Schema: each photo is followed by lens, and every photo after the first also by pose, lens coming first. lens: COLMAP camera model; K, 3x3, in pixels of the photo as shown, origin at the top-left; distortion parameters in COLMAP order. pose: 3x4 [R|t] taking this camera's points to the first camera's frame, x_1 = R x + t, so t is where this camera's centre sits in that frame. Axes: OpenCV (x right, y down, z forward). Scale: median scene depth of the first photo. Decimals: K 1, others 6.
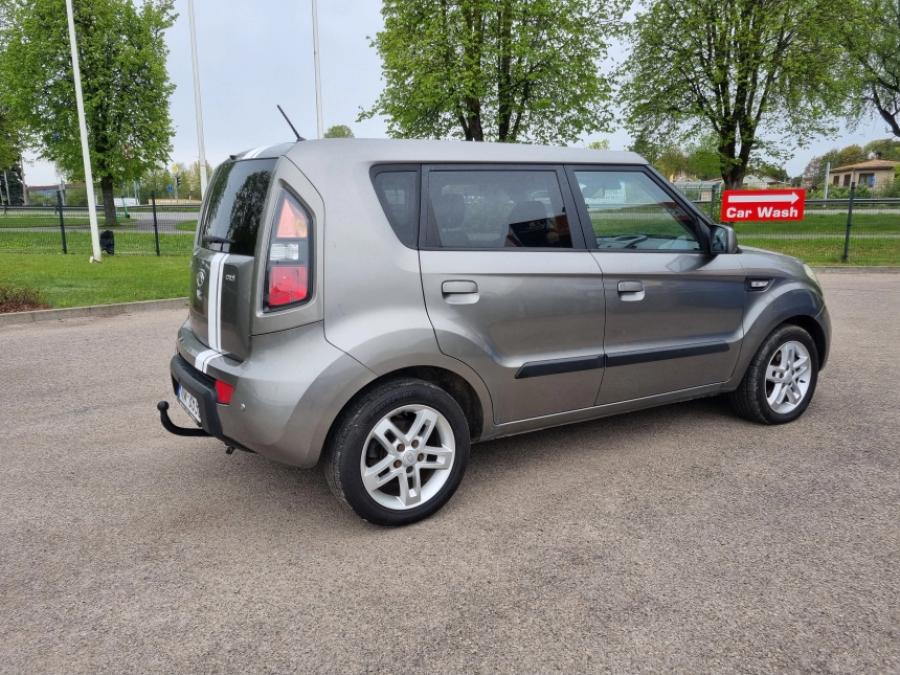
lens RADIAL K [[684.2, 0, 445.8], [0, 684.2, 337.6], [0, 0, 1]] dist [0.050206, -0.021603]
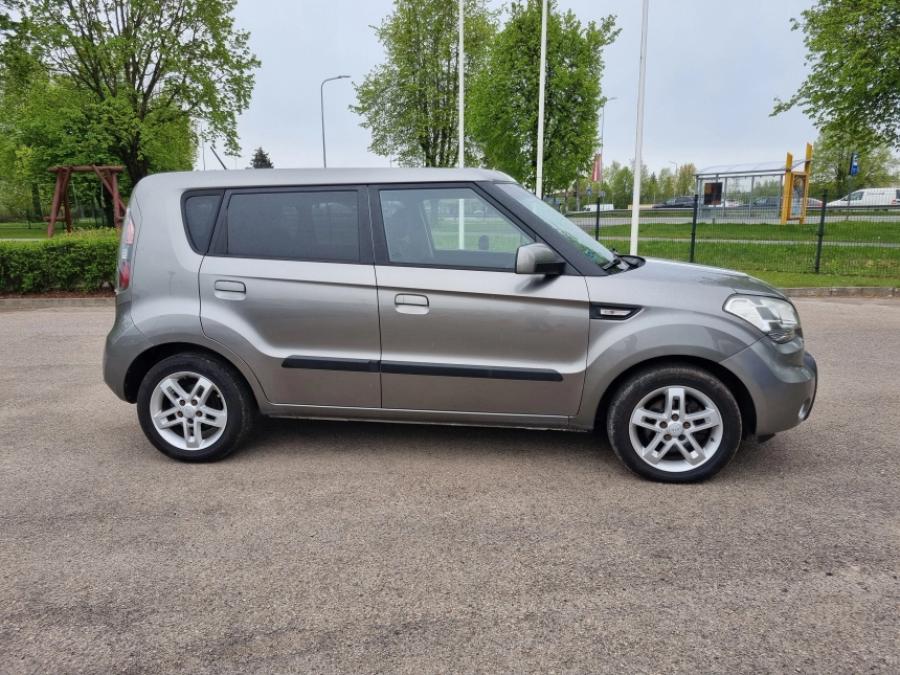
lens RADIAL K [[692.8, 0, 449.9], [0, 692.8, 342.5], [0, 0, 1]] dist [0.043241, 0.002740]
pose [[0.775473, 0.115972, -0.620638, 1.076879], [-0.115822, 0.992435, 0.040728, -0.065779], [0.620666, 0.040301, 0.783038, 0.235195]]
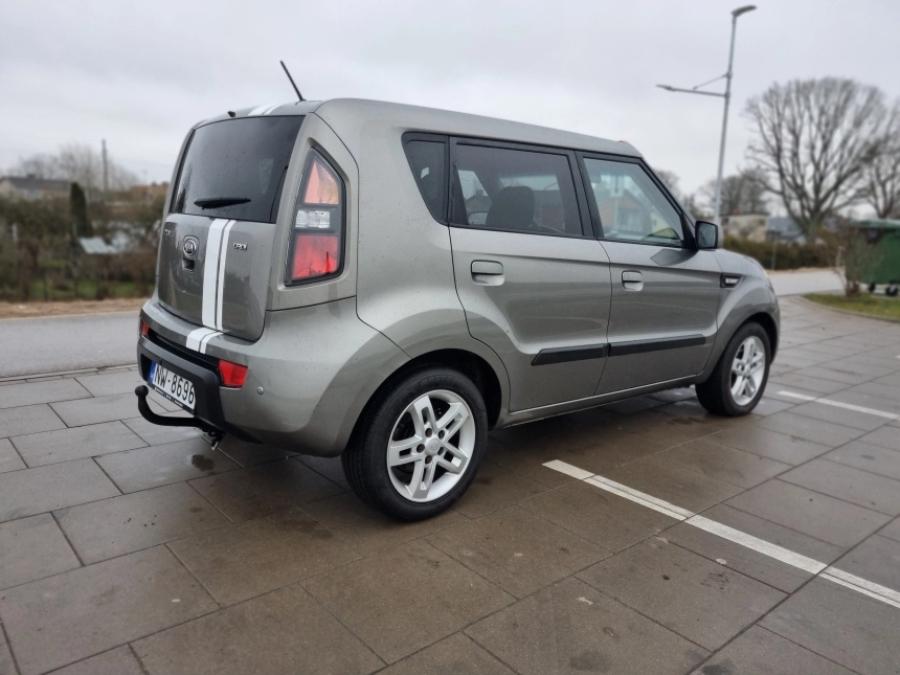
lens RADIAL K [[684.2, 0, 445.8], [0, 684.2, 337.6], [0, 0, 1]] dist [0.050206, -0.021603]
pose [[0.984704, 0.022302, 0.172801, -0.186635], [-0.022154, 0.999751, -0.002790, 0.025581], [-0.172821, -0.001081, 0.984953, 0.068817]]
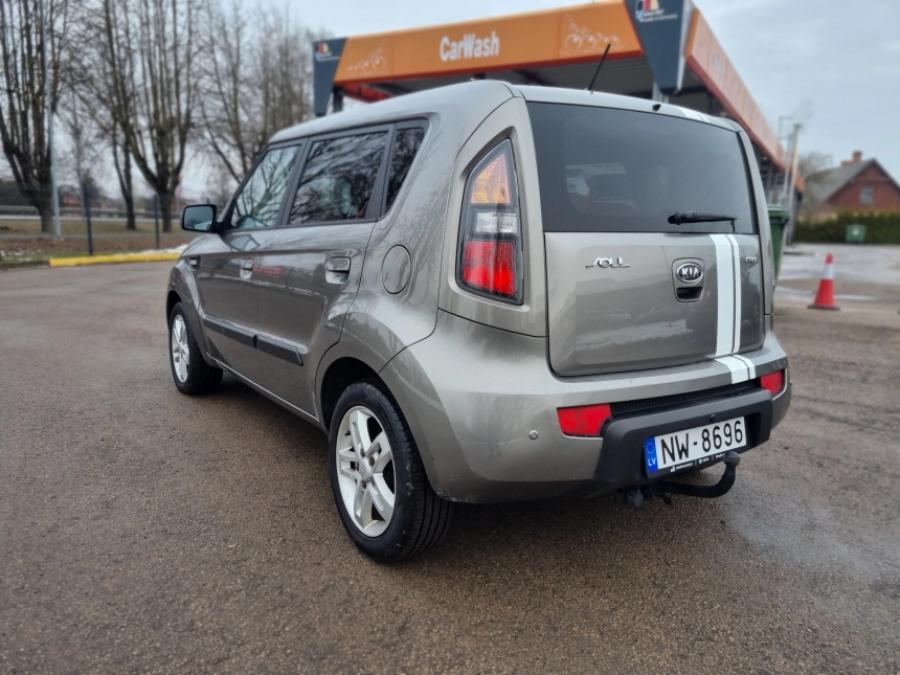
lens RADIAL K [[688.0, 0, 456.1], [0, 688.0, 355.6], [0, 0, 1]] dist [-0.069304, 0.182538]
pose [[-0.015702, -0.182728, 0.983038, -1.094724], [0.167533, 0.968780, 0.182753, -0.180147], [-0.985741, 0.167561, 0.015401, 1.279604]]
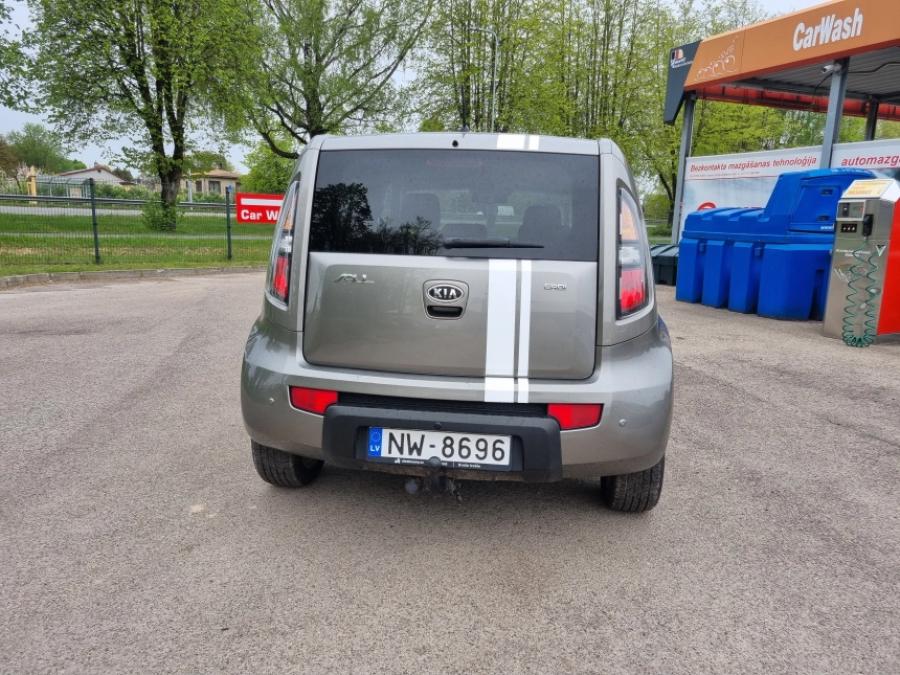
lens RADIAL K [[684.2, 0, 445.8], [0, 684.2, 337.6], [0, 0, 1]] dist [0.050206, -0.021603]
pose [[0.601649, -0.117457, 0.790077, -1.012503], [0.117230, 0.991403, 0.058116, -0.083670], [-0.790111, 0.057655, 0.610246, 0.534844]]
